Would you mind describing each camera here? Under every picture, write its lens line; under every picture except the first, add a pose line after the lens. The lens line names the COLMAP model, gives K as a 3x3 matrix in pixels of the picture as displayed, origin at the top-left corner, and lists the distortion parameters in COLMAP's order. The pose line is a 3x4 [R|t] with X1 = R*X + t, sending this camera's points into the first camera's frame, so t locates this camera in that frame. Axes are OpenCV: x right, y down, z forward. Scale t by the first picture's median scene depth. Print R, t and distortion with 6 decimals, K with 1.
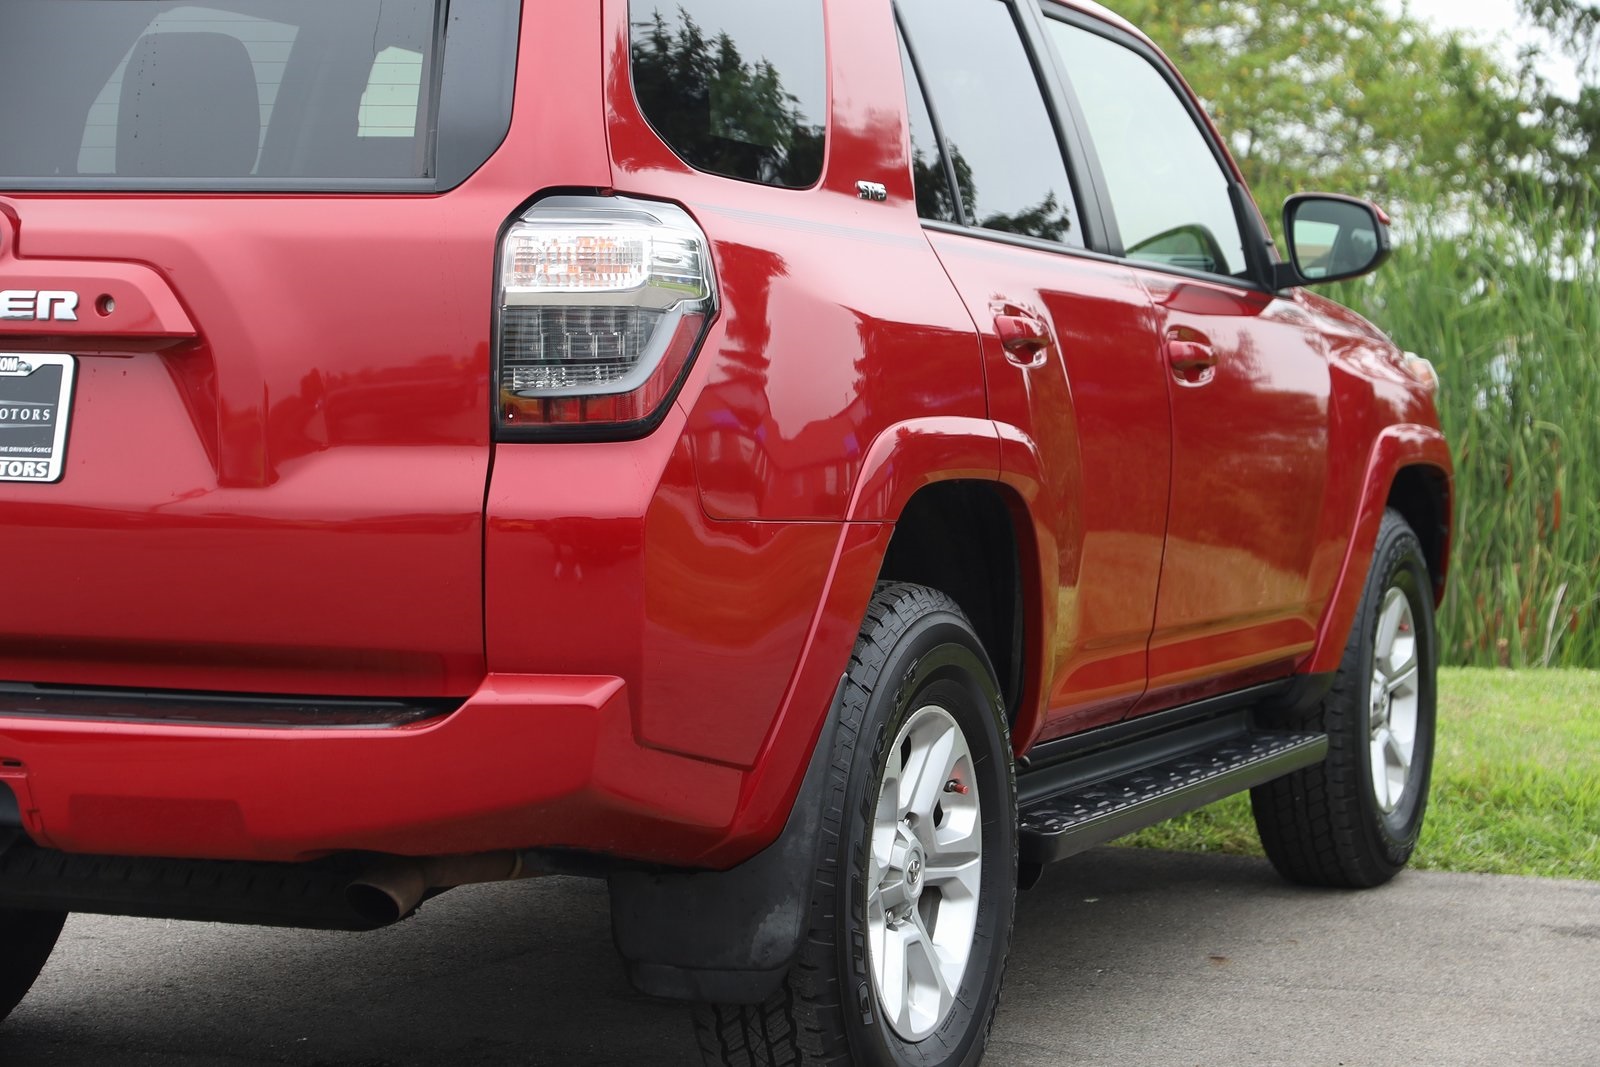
lens RADIAL K [[3963.2, 0, 969.2], [0, 3963.2, 535.5], [0, 0, 1]] dist [0.076467, 0.000000]
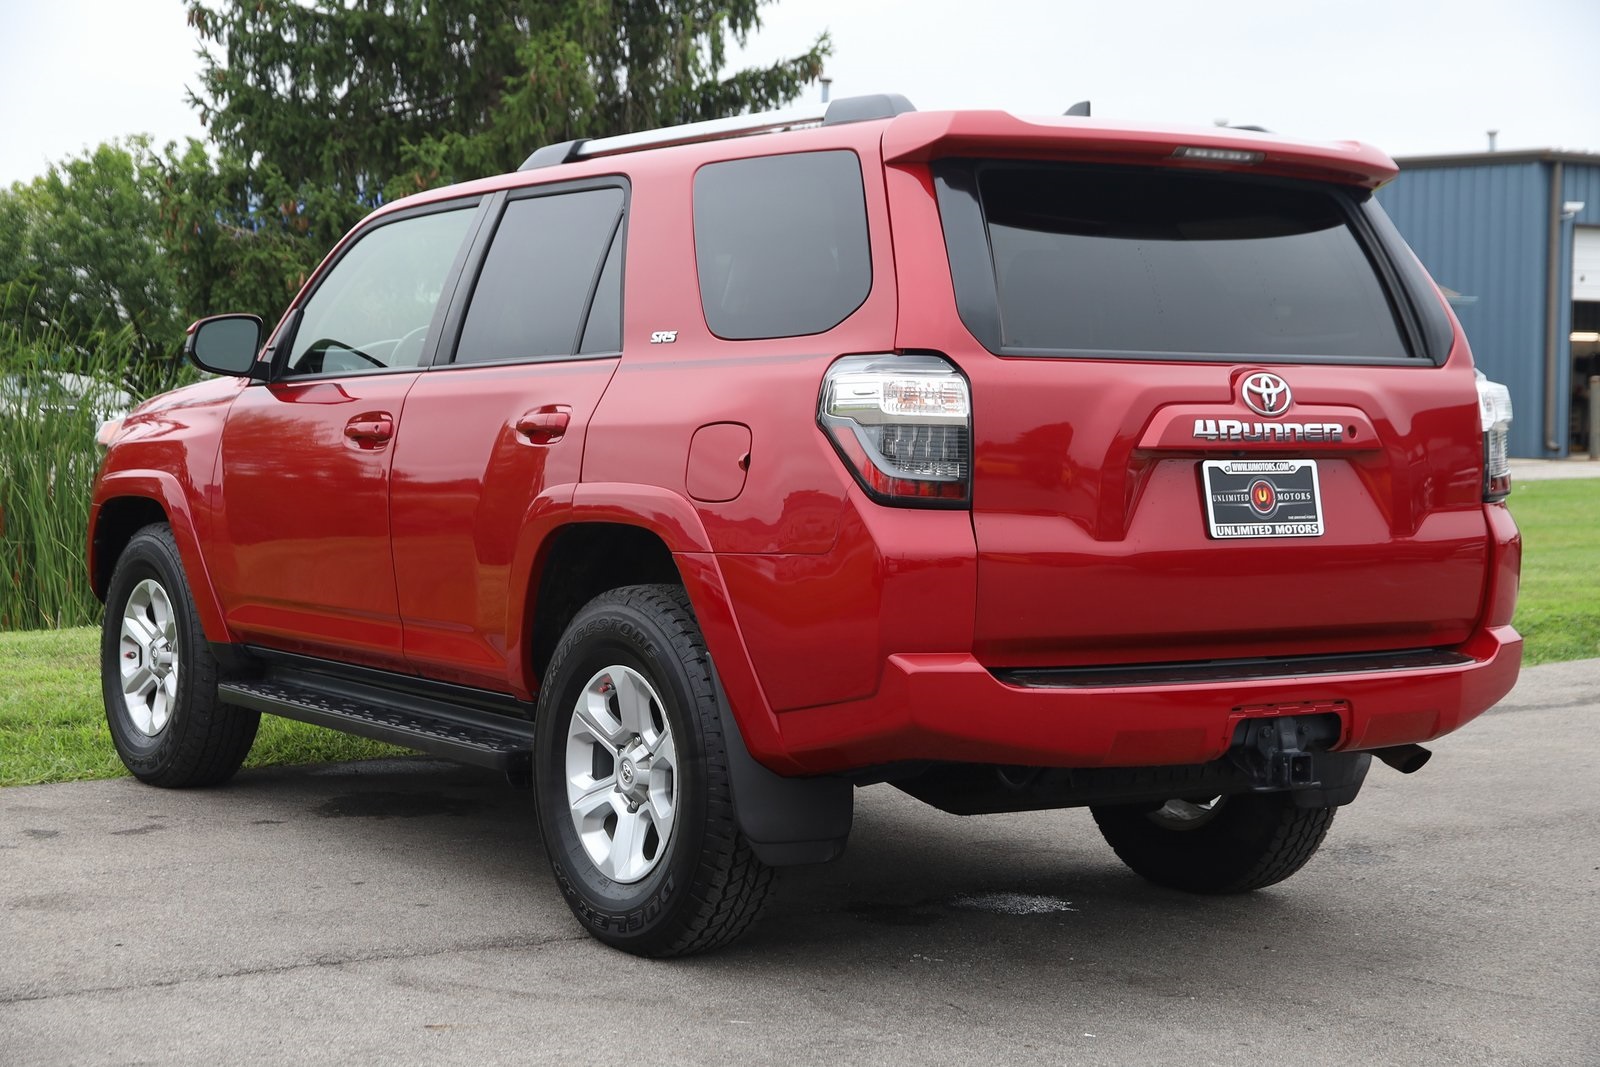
lens RADIAL K [[2847.3, 0, 738.6], [0, 2847.3, 605.5], [0, 0, 1]] dist [-0.001751, 0.000000]
pose [[0.628284, -0.060771, 0.775607, -1.329444], [0.041366, 0.998144, 0.044699, -0.048269], [-0.776883, 0.004000, 0.629632, 0.424743]]
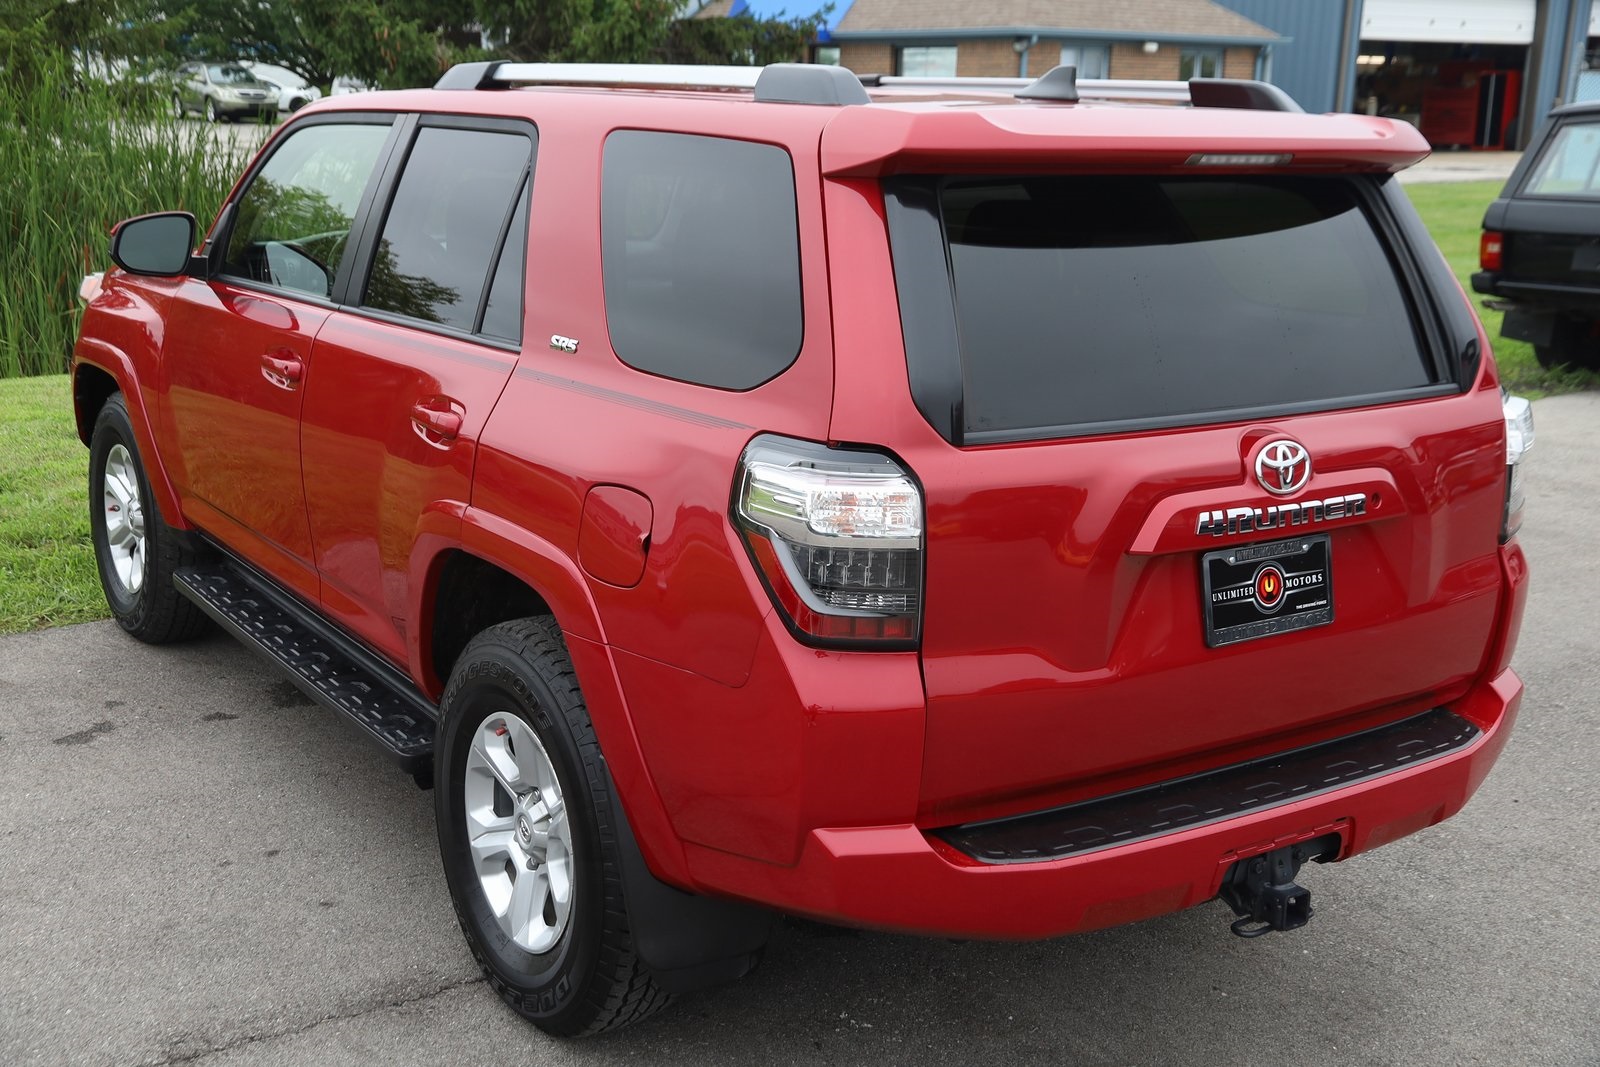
lens RADIAL K [[1831.8, 0, 771.9], [0, 1831.8, 551.3], [0, 0, 1]] dist [0.044462, 0.000000]
pose [[0.616847, -0.193496, 0.762928, -0.853722], [0.024942, 0.973629, 0.226769, -0.193838], [-0.786688, -0.120853, 0.605407, 0.757088]]
